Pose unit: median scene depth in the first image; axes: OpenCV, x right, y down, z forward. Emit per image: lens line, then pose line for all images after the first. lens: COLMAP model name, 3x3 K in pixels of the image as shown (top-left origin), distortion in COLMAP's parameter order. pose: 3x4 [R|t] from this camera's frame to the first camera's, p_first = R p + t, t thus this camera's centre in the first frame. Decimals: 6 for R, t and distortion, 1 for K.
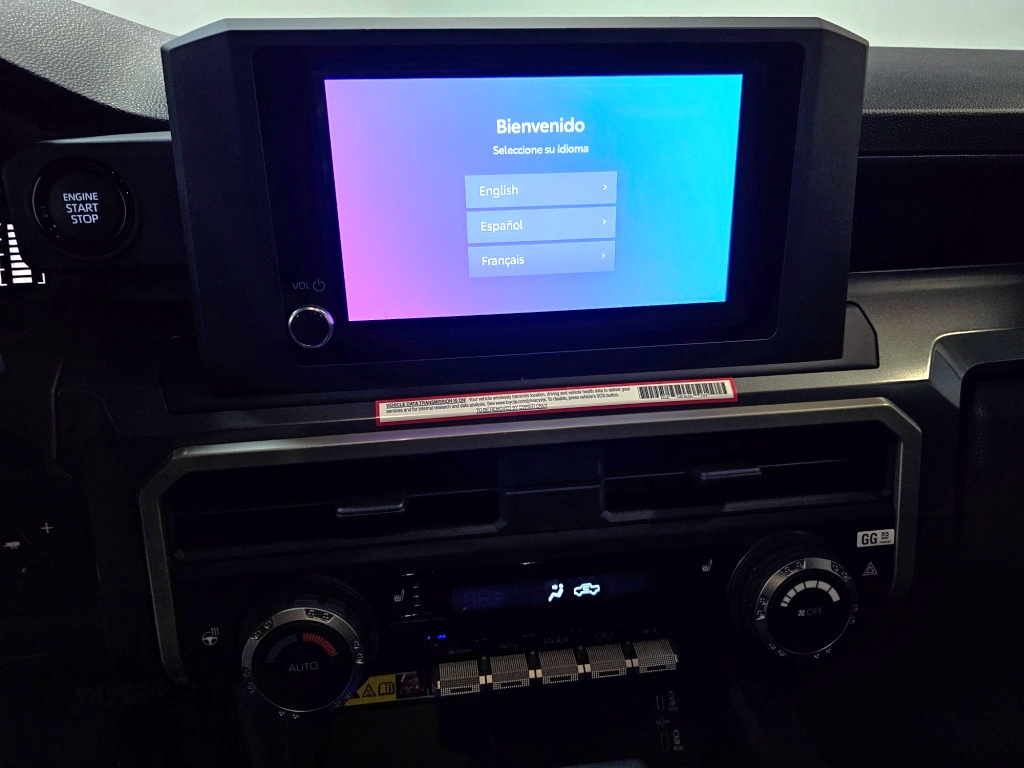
lens RADIAL K [[697.7, 0, 514.7], [0, 697.7, 386.6], [0, 0, 1]] dist [0.025842, -0.021893]
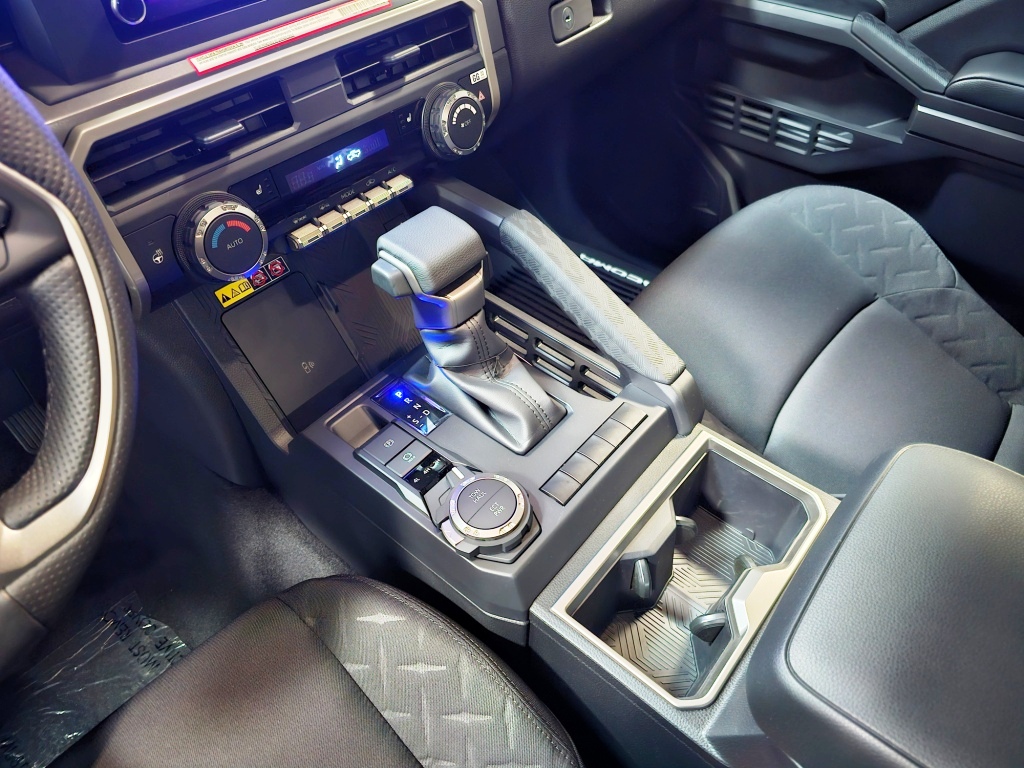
lens RADIAL K [[697.7, 0, 512.1], [0, 697.7, 388.8], [0, 0, 1]] dist [0.025842, -0.021893]
pose [[0.746702, -0.477905, 0.462648, -0.651073], [0.258688, 0.849436, 0.459934, 0.099497], [-0.612794, -0.223752, 0.757904, -0.598099]]
